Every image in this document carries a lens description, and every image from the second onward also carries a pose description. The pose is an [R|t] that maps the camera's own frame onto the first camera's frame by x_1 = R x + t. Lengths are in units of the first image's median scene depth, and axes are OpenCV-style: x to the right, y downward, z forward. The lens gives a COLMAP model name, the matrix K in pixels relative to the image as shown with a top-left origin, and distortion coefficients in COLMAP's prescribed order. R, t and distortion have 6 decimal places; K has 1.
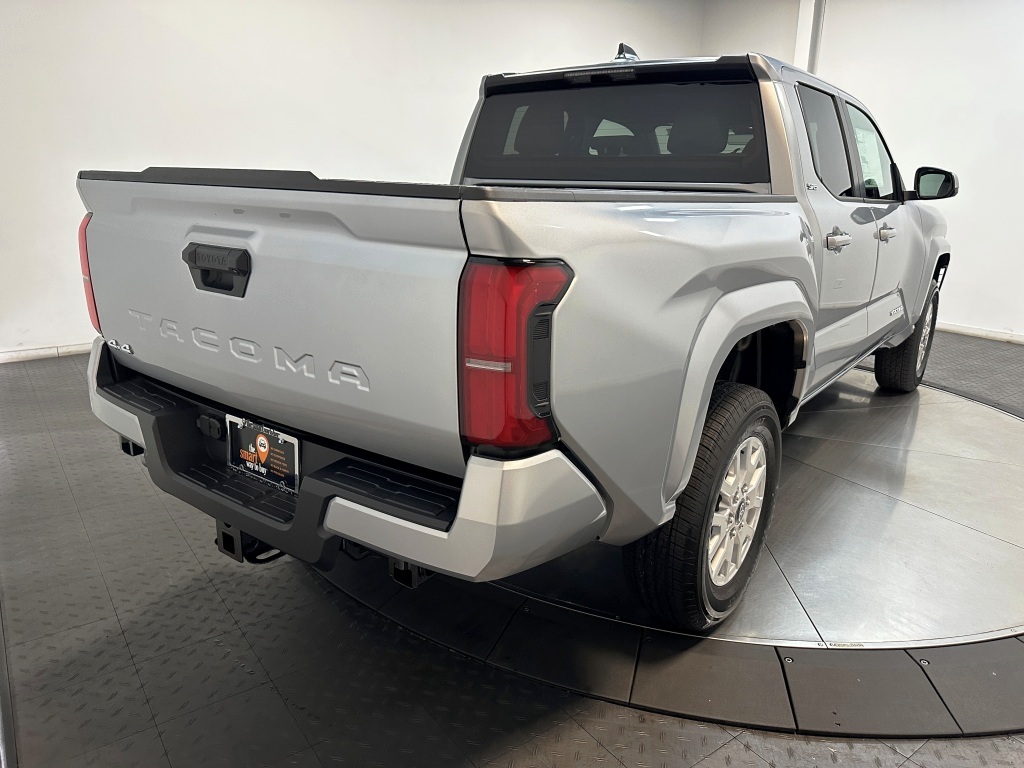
lens RADIAL K [[726.9, 0, 512.0], [0, 726.9, 384.0], [0, 0, 1]] dist [0.058134, -0.094871]
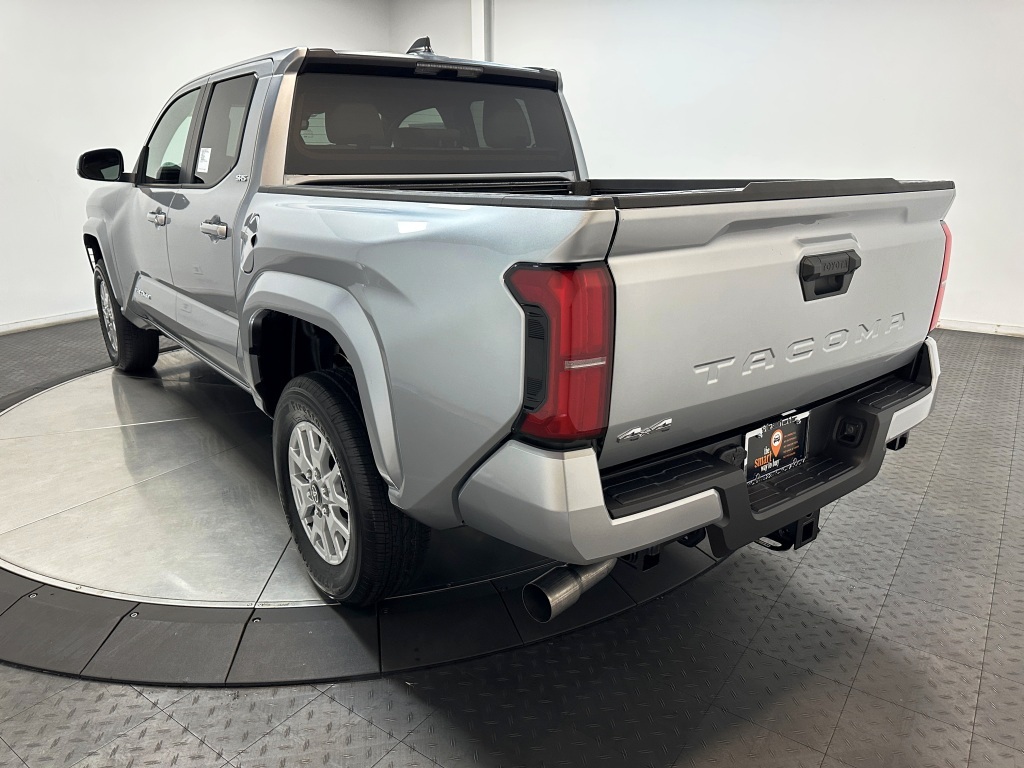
lens RADIAL K [[726.9, 0, 512.0], [0, 726.9, 384.0], [0, 0, 1]] dist [0.058134, -0.094871]
pose [[0.271911, -0.308437, 0.911554, -1.486363], [0.270580, 0.933534, 0.235162, -0.368952], [-0.923499, 0.182705, 0.337295, 1.055222]]
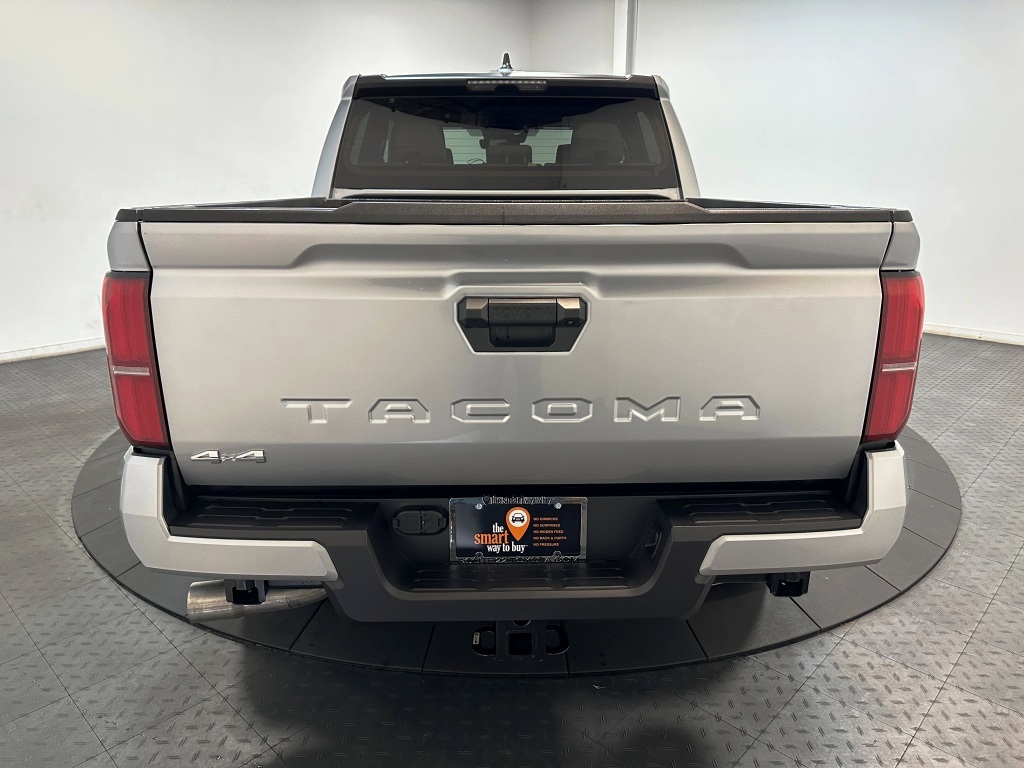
lens RADIAL K [[709.5, 0, 514.1], [0, 709.5, 379.3], [0, 0, 1]] dist [0.174640, -0.365986]
pose [[0.785759, -0.191681, 0.588082, -0.865966], [0.186819, 0.979913, 0.069779, -0.146884], [-0.589645, 0.055035, 0.805786, 0.342380]]
